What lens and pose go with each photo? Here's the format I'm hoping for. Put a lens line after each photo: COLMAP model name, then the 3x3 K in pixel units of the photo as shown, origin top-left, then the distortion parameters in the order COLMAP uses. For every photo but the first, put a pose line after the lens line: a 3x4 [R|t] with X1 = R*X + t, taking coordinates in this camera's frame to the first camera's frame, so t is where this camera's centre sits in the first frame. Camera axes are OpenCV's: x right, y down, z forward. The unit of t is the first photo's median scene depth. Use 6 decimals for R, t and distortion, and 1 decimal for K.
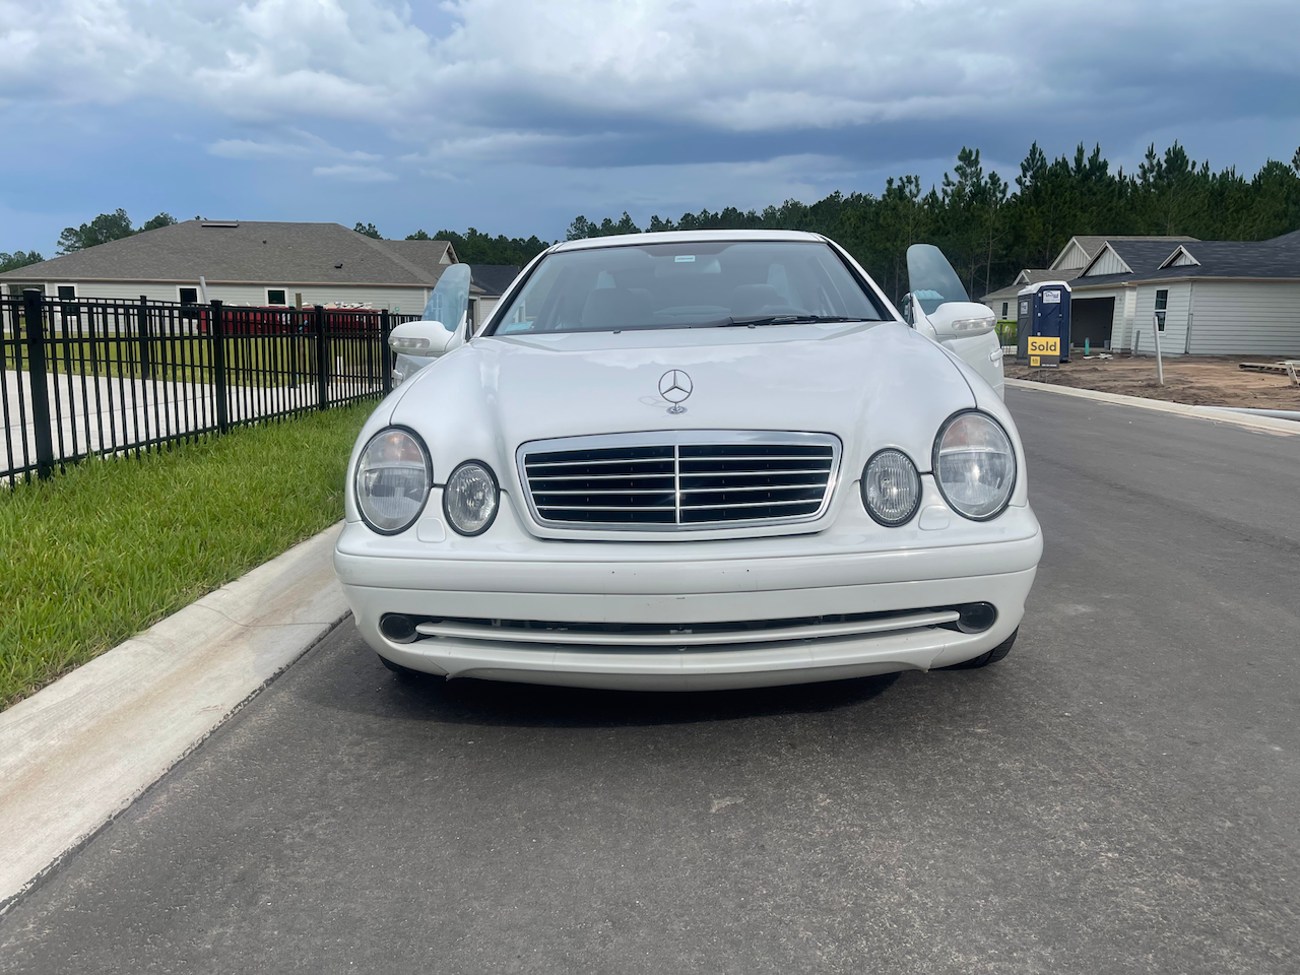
lens RADIAL K [[976.4, 0, 618.5], [0, 976.4, 486.1], [0, 0, 1]] dist [0.055130, 0.000268]
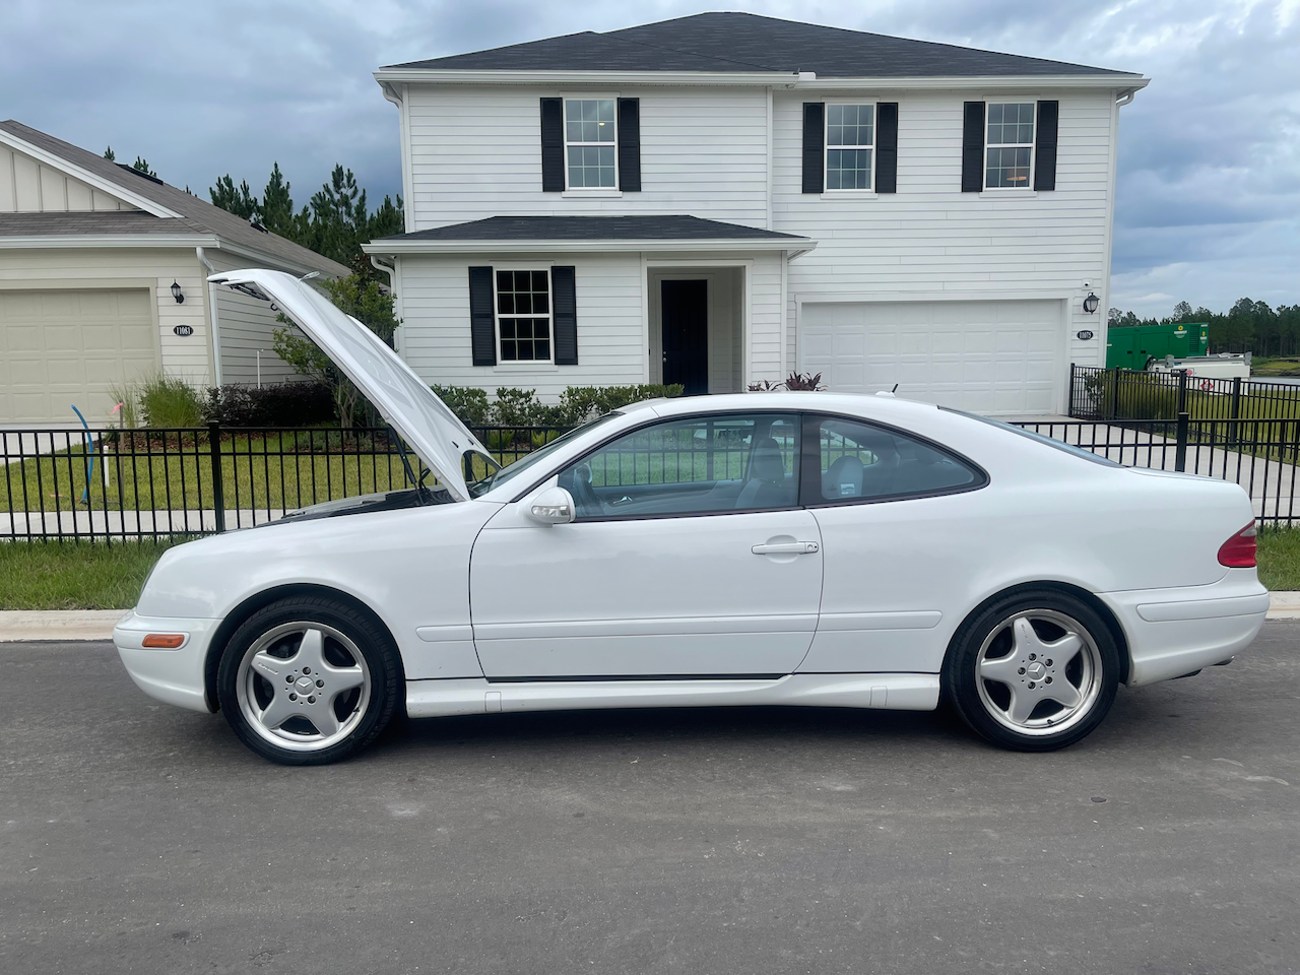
lens RADIAL K [[976.4, 0, 618.5], [0, 976.4, 486.1], [0, 0, 1]] dist [0.055130, 0.000268]
pose [[0.057388, 0.106331, -0.992673, 1.454707], [-0.138731, 0.985515, 0.097544, -0.326524], [0.988666, 0.132117, 0.071309, 1.145559]]
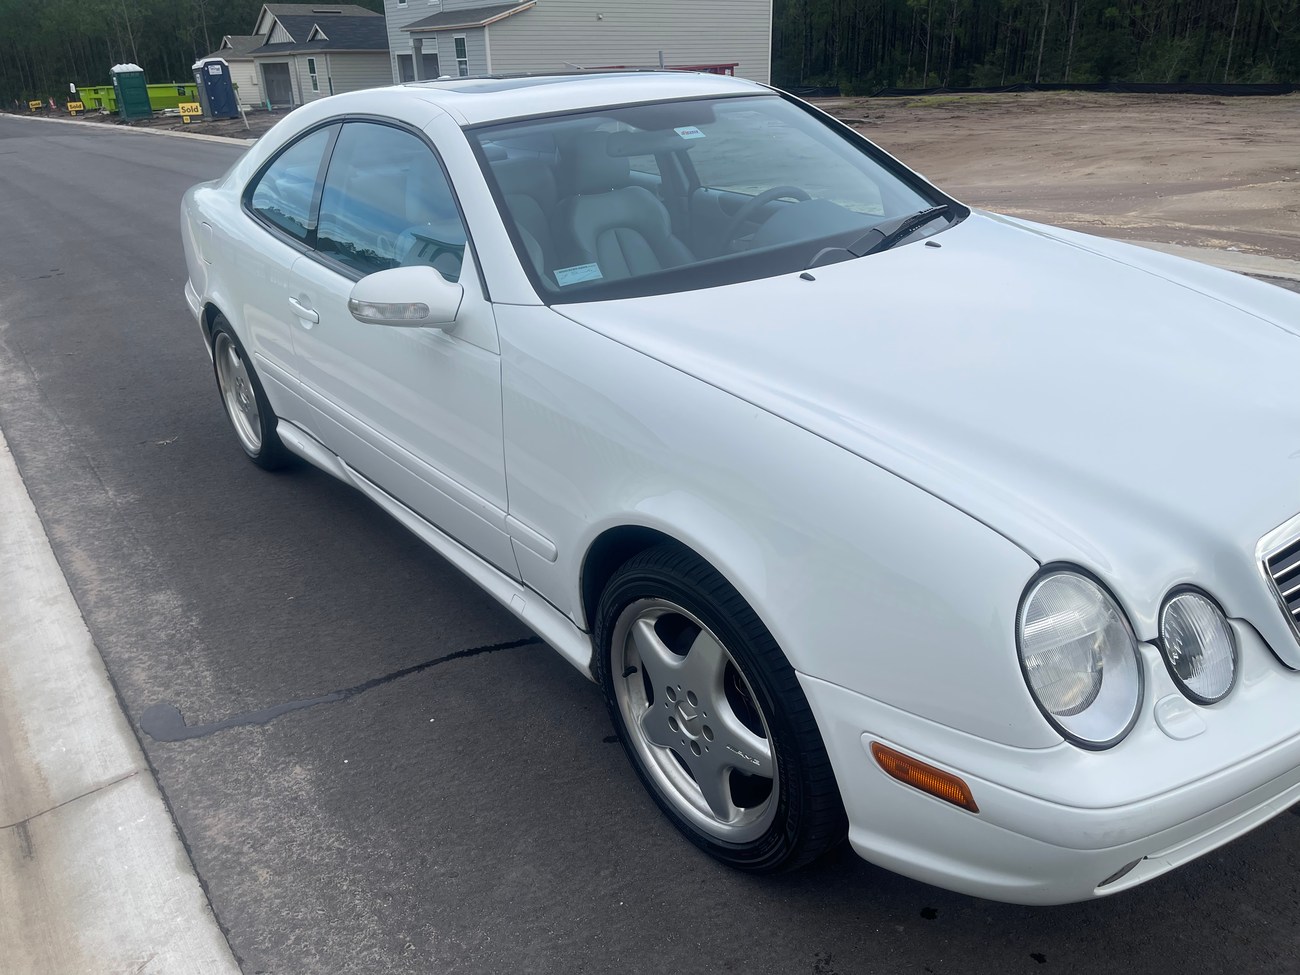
lens RADIAL K [[994.1, 0, 646.5], [0, 994.1, 471.9], [0, 0, 1]] dist [0.033163, -0.003014]
pose [[0.764610, -0.265908, 0.587081, -0.535002], [0.129371, 0.955703, 0.264377, -0.216546], [-0.631375, -0.126194, 0.765141, 0.507312]]
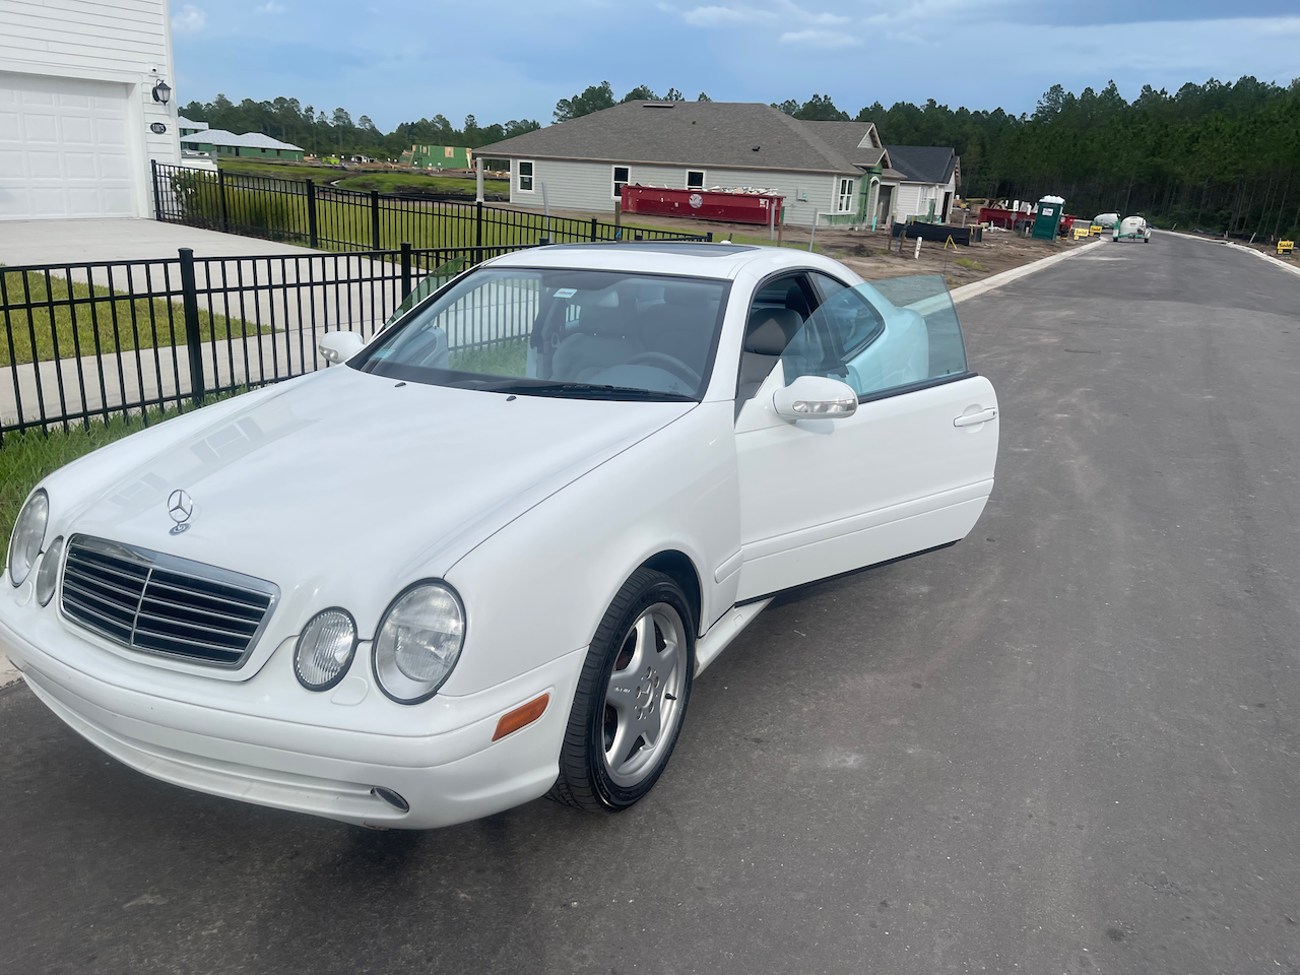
lens RADIAL K [[986.1, 0, 661.6], [0, 986.1, 492.9], [0, 0, 1]] dist [0.048190, -0.007147]
pose [[0.904172, 0.164479, -0.394233, 0.632667], [-0.110475, 0.981538, 0.156135, -0.228919], [0.412636, -0.097620, 0.905650, 0.177357]]
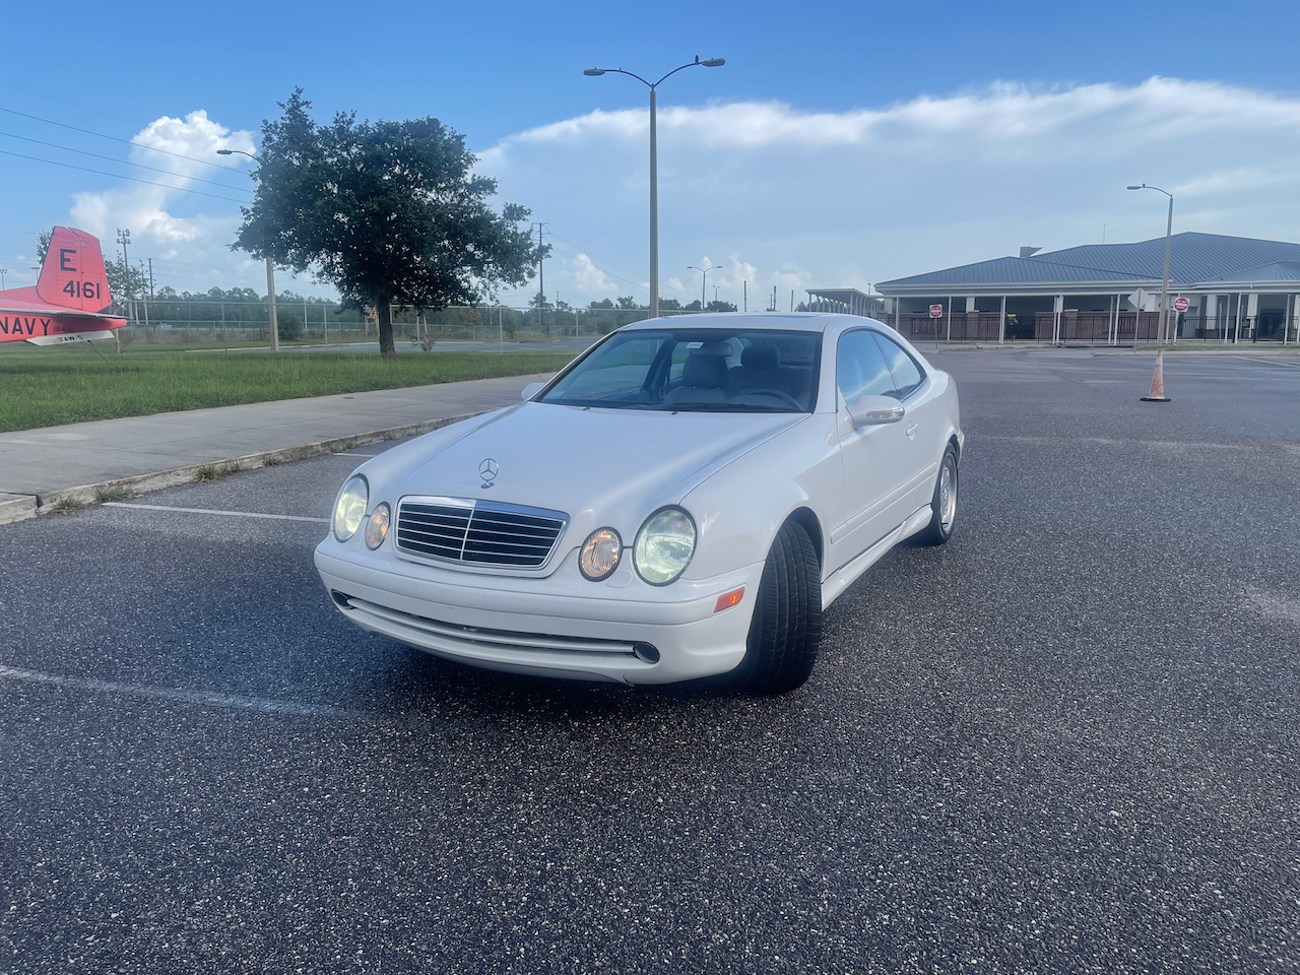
lens RADIAL K [[998.2, 0, 669.0], [0, 998.2, 475.5], [0, 0, 1]] dist [0.075714, -0.108958]
pose [[0.907981, 0.100314, -0.406825, 0.648983], [-0.093524, 0.994944, 0.036596, -0.120744], [0.408440, 0.004819, 0.912773, -0.213104]]
